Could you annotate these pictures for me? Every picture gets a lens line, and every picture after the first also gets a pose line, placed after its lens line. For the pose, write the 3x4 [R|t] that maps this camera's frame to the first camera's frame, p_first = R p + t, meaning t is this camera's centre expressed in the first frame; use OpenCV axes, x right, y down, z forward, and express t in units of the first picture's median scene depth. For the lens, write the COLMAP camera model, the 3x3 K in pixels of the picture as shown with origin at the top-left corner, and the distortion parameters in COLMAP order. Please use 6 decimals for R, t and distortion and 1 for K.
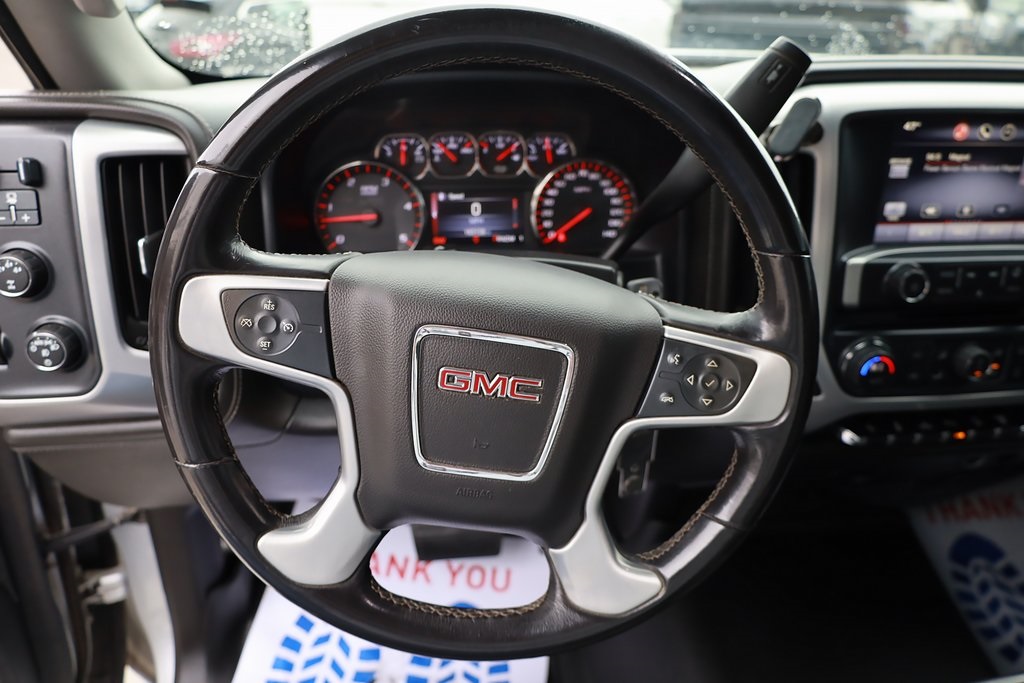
lens RADIAL K [[702.7, 0, 515.2], [0, 702.7, 343.7], [0, 0, 1]] dist [-0.016318, -0.000855]
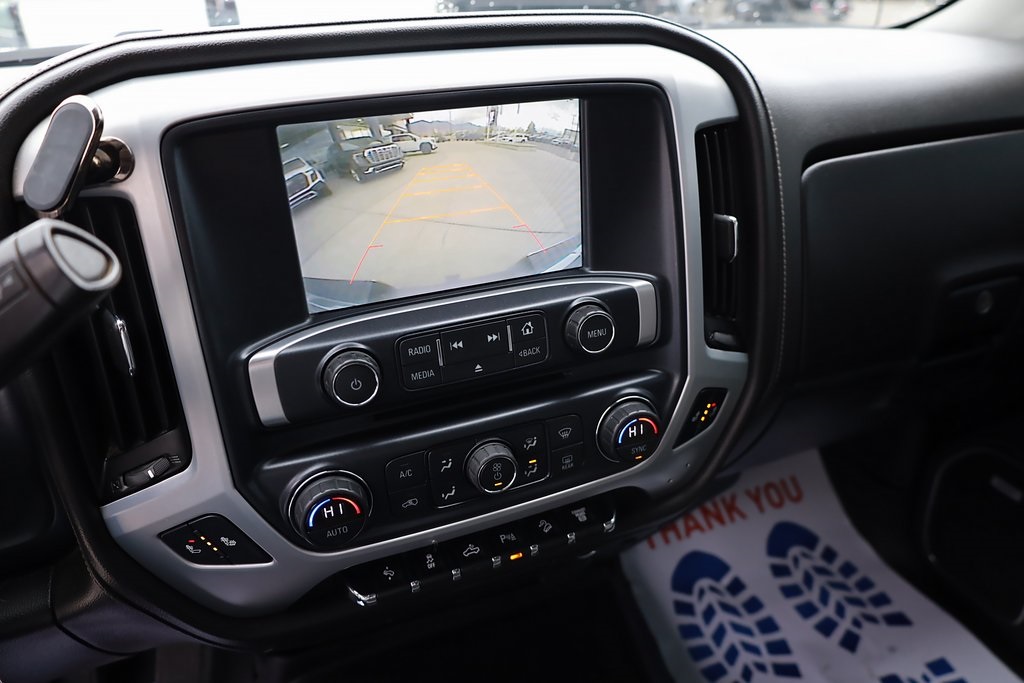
lens RADIAL K [[702.7, 0, 515.2], [0, 702.7, 343.7], [0, 0, 1]] dist [-0.016318, -0.000855]
pose [[0.965919, -0.155867, 0.206652, 0.554246], [0.151078, 0.987758, 0.038854, -0.114171], [-0.210178, -0.006310, 0.977643, 0.329972]]
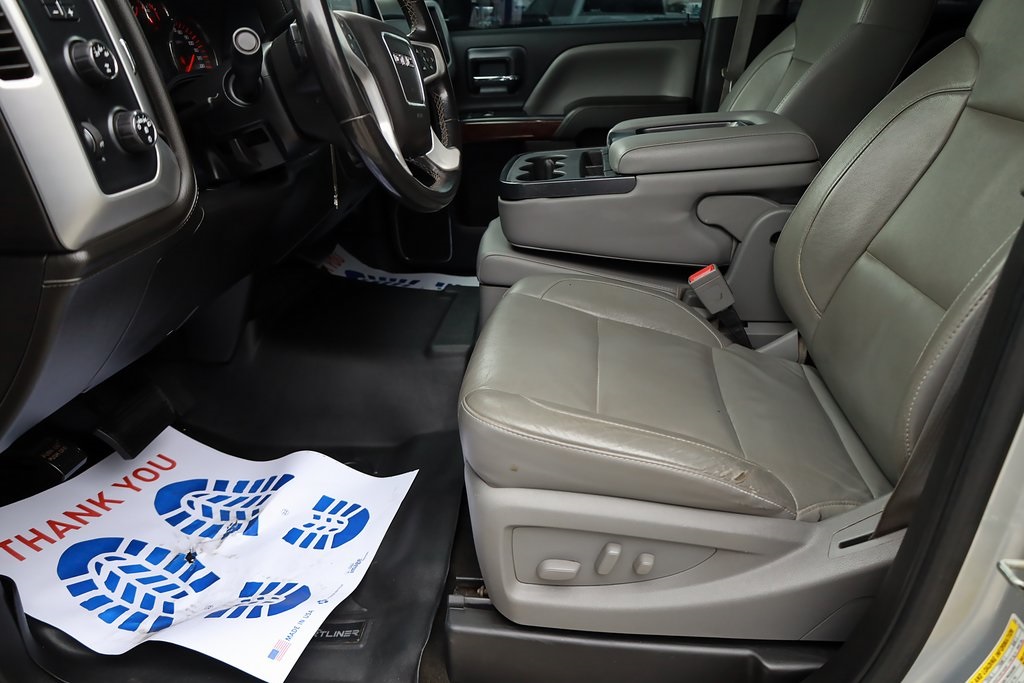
lens RADIAL K [[702.7, 0, 515.2], [0, 702.7, 343.7], [0, 0, 1]] dist [-0.016318, -0.000855]
pose [[0.219473, -0.419044, 0.881041, -1.384348], [0.447069, 0.845861, 0.290944, 0.201596], [-0.867157, 0.330032, 0.372986, 0.132060]]
